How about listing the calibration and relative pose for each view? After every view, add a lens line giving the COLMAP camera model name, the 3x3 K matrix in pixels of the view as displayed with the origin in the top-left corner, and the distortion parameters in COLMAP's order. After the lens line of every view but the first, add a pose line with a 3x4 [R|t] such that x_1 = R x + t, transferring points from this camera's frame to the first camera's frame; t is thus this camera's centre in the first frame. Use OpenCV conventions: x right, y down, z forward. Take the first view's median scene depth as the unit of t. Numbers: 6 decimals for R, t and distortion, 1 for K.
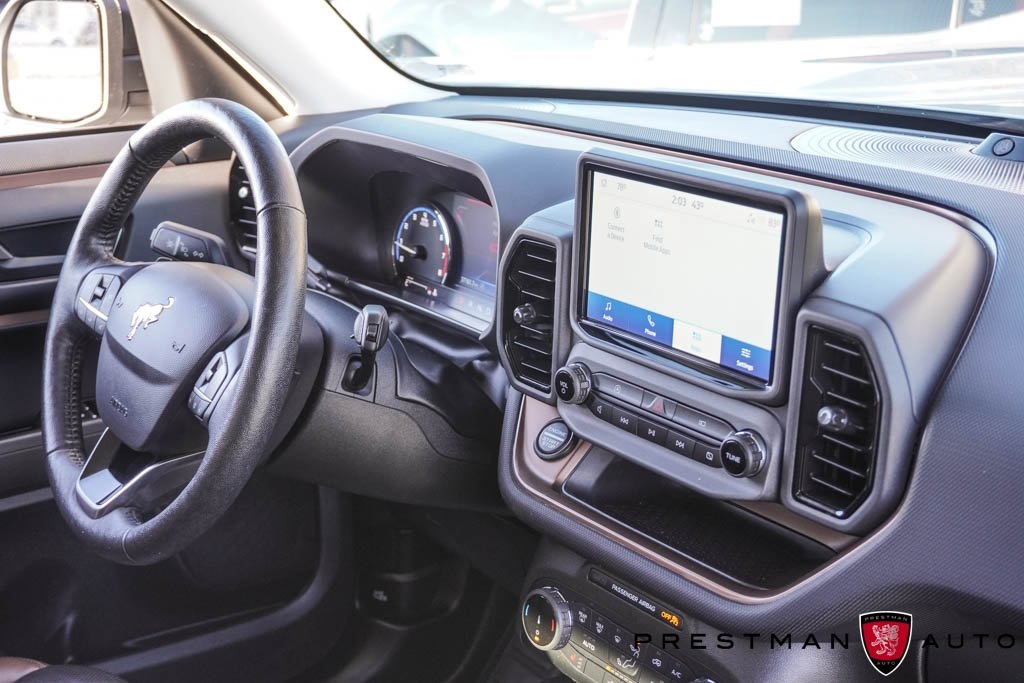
lens RADIAL K [[1387.5, 0, 512.0], [0, 1387.5, 341.5], [0, 0, 1]] dist [0.025695, 0.023889]
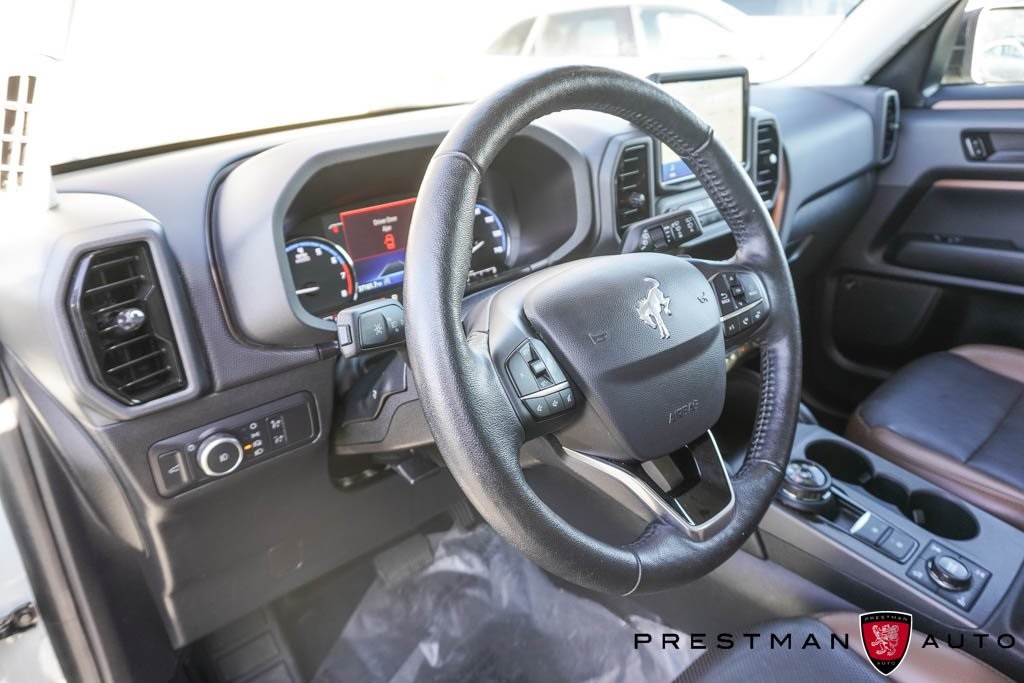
lens RADIAL K [[678.5, 0, 512.0], [0, 678.5, 341.5], [0, 0, 1]] dist [-0.002988, -0.000722]
pose [[-0.073391, -0.367122, 0.927273, -0.749398], [0.370217, 0.853314, 0.367143, -0.218507], [-0.926042, 0.370237, 0.073289, 1.194962]]
